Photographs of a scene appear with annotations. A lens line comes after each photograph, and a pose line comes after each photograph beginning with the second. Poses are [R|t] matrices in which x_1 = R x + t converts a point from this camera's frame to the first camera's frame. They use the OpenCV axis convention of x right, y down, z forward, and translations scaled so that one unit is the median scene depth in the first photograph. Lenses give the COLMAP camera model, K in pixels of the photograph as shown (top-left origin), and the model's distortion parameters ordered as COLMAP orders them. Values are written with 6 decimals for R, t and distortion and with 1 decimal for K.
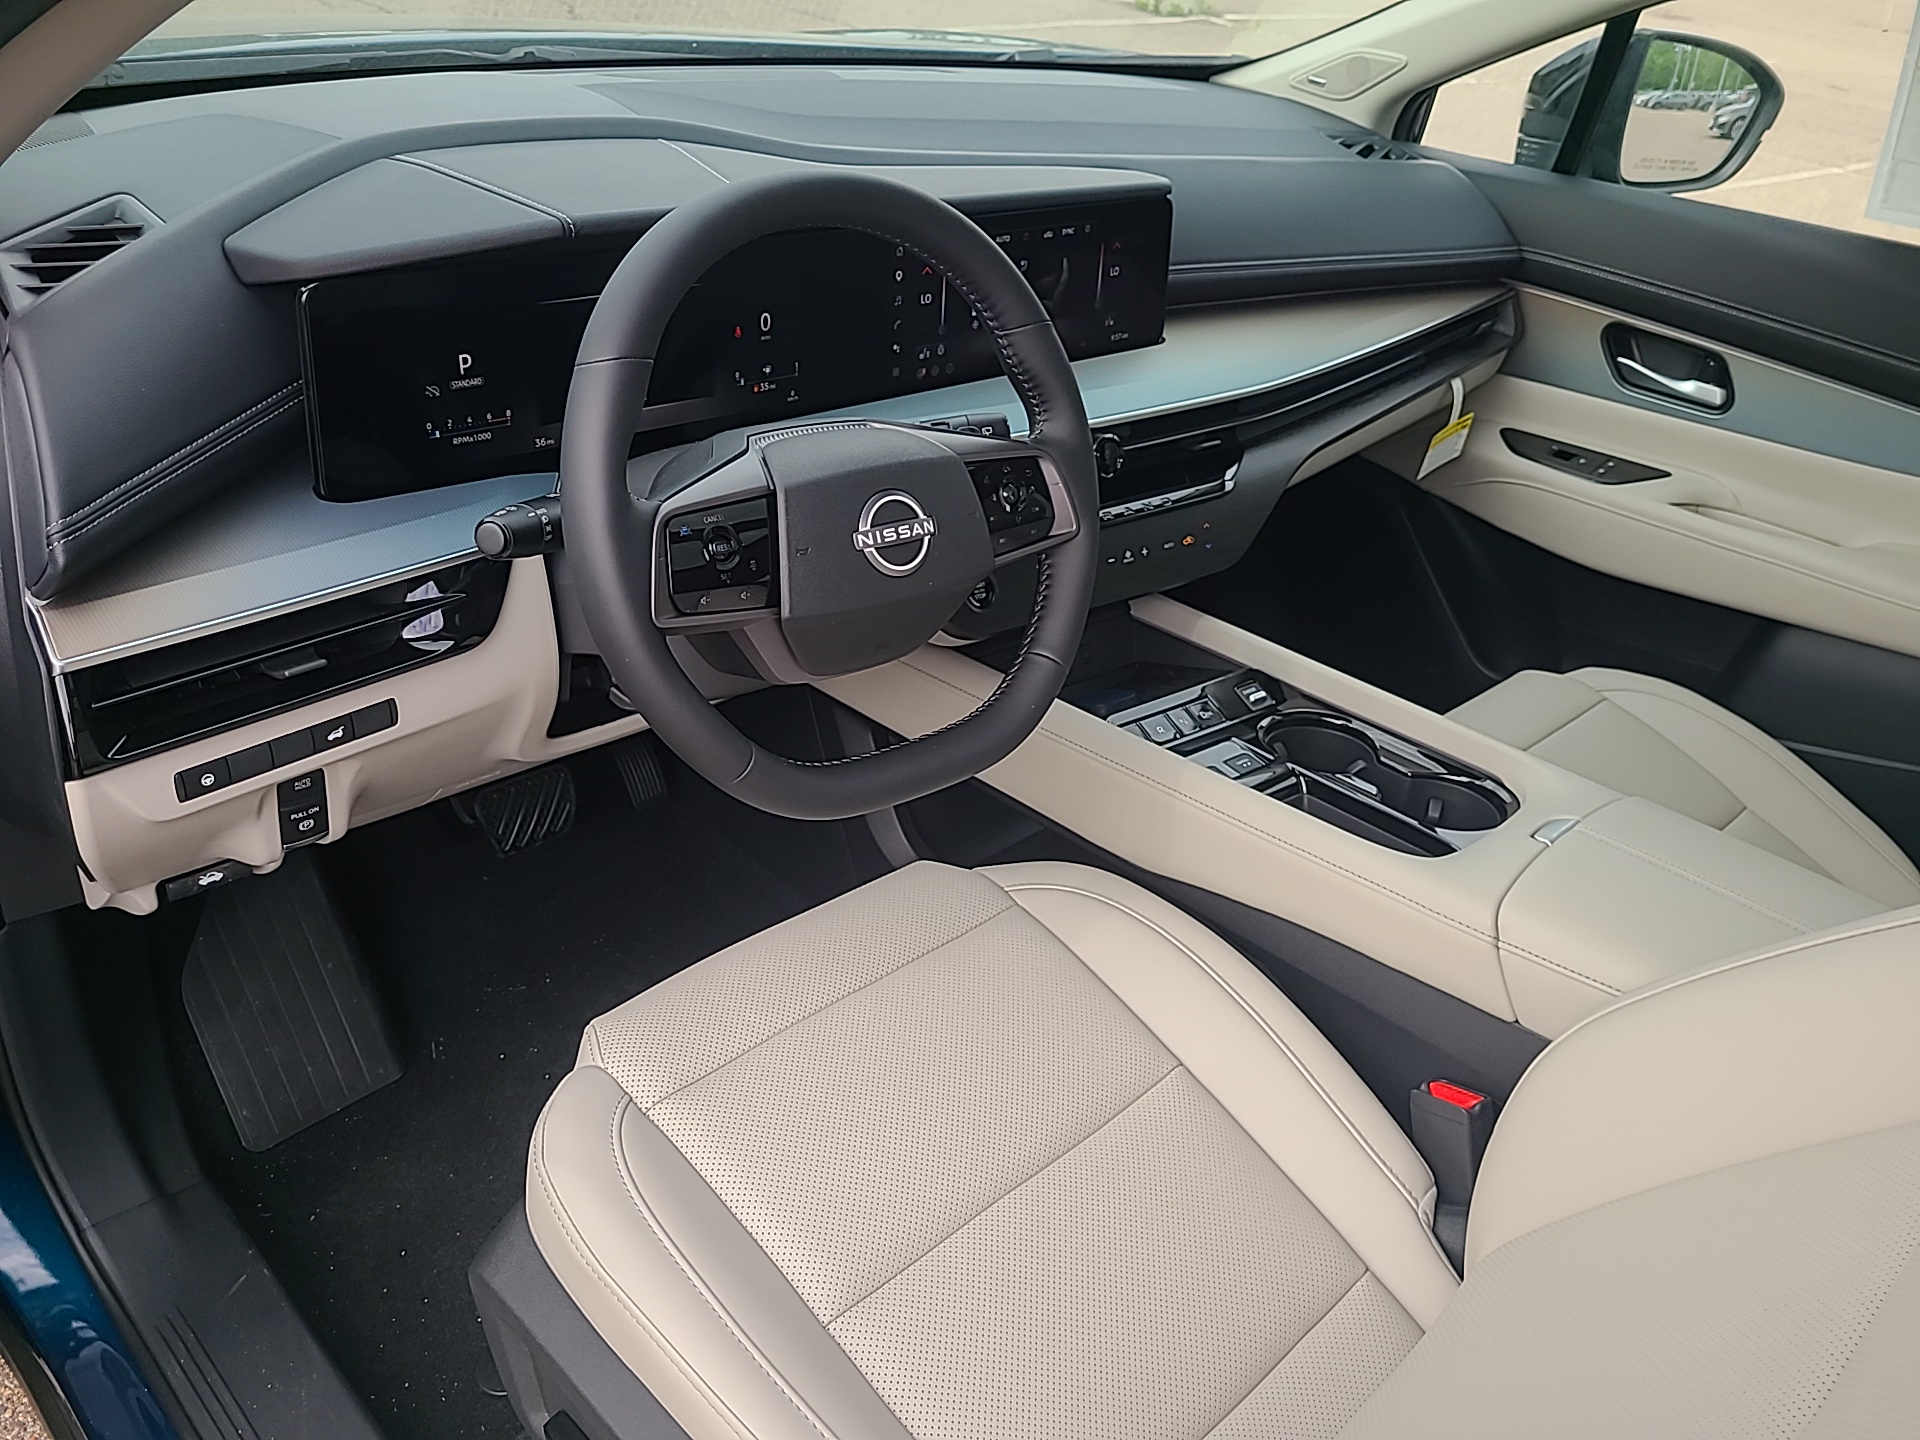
lens RADIAL K [[1489.5, 0, 952.8], [0, 1489.5, 729.7], [0, 0, 1]] dist [0.004697, -0.010987]
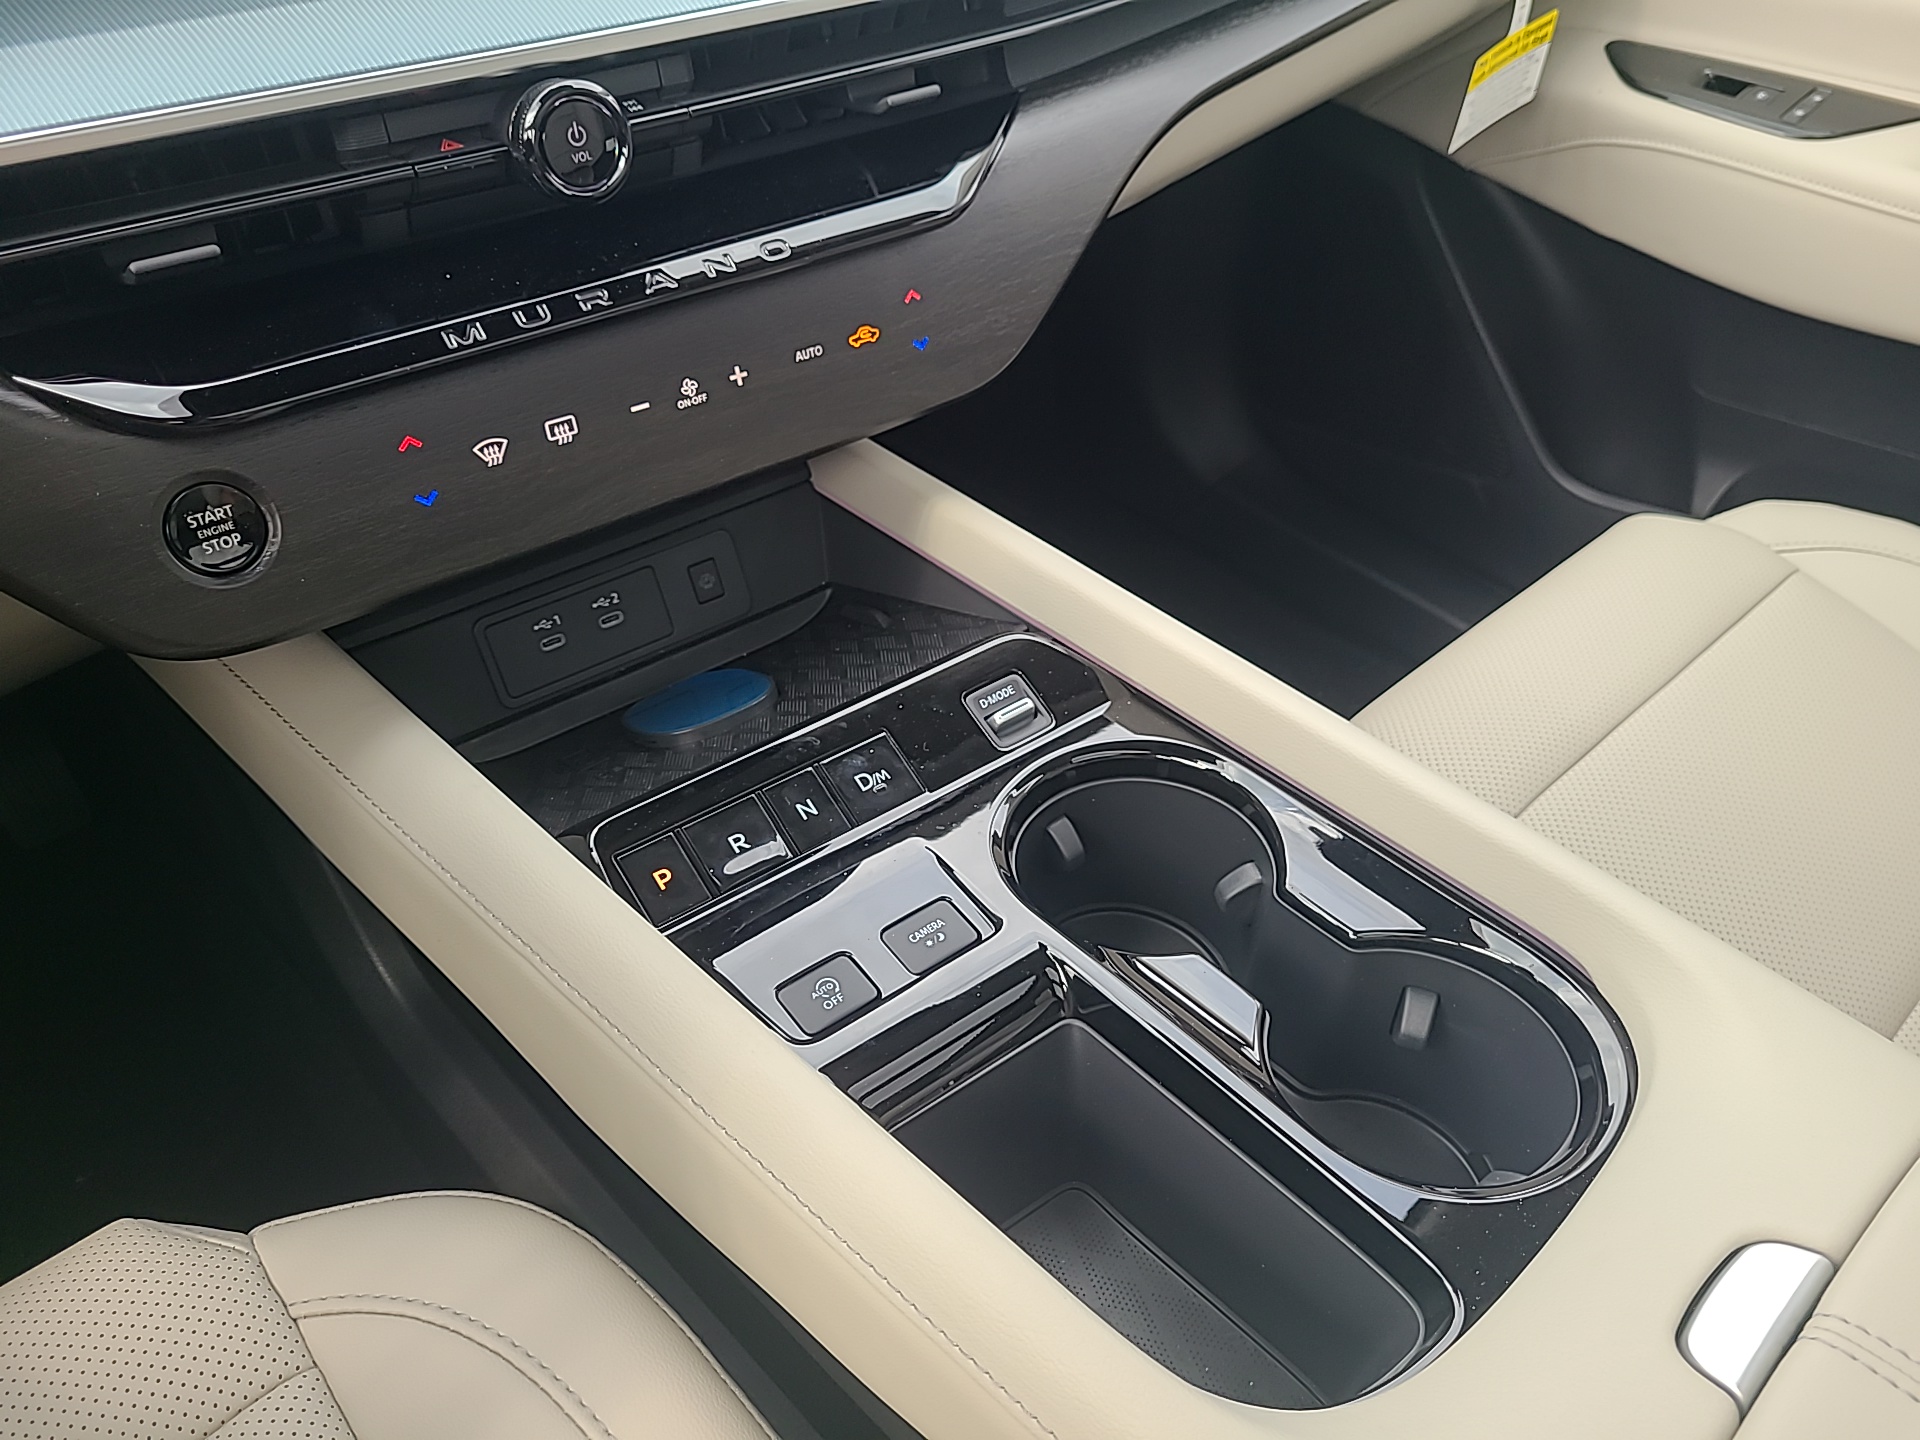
lens RADIAL K [[1489.5, 0, 952.8], [0, 1489.5, 729.7], [0, 0, 1]] dist [0.004697, -0.010987]
pose [[0.997914, -0.036872, -0.052999, 0.244203], [0.046357, 0.980560, 0.190665, -0.116409], [0.044939, -0.192724, 0.980223, 0.672615]]
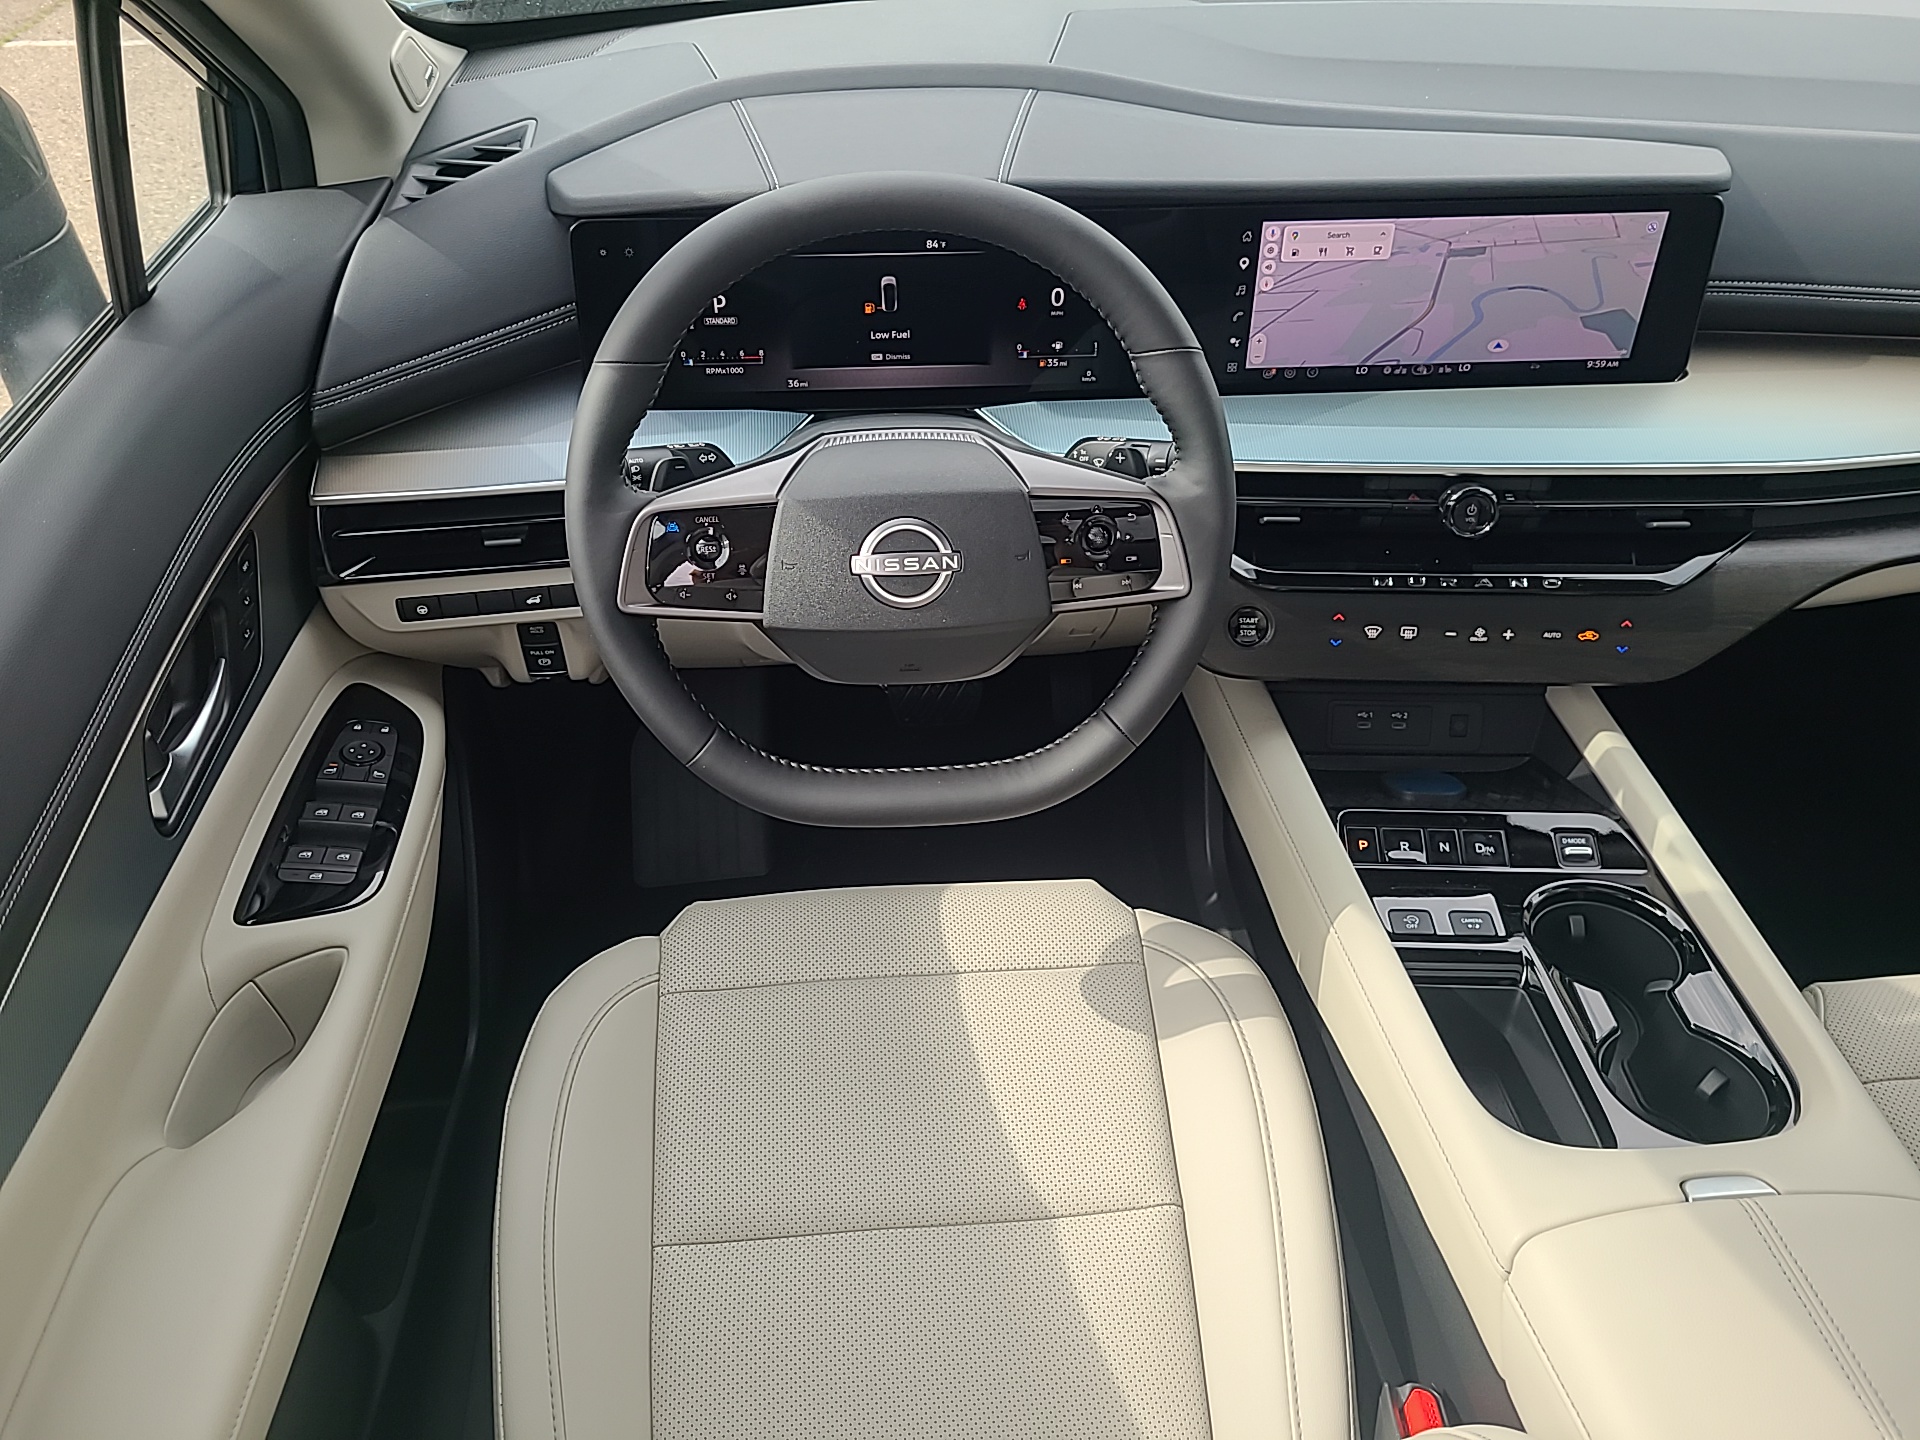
lens RADIAL K [[1443.6, 0, 950.4], [0, 1443.6, 718.4], [0, 0, 1]] dist [0.003901, 0.001780]
pose [[0.759554, 0.324678, -0.563615, 0.421012], [-0.261884, 0.945823, 0.191926, -0.174080], [0.595394, 0.001824, 0.803432, 0.212414]]
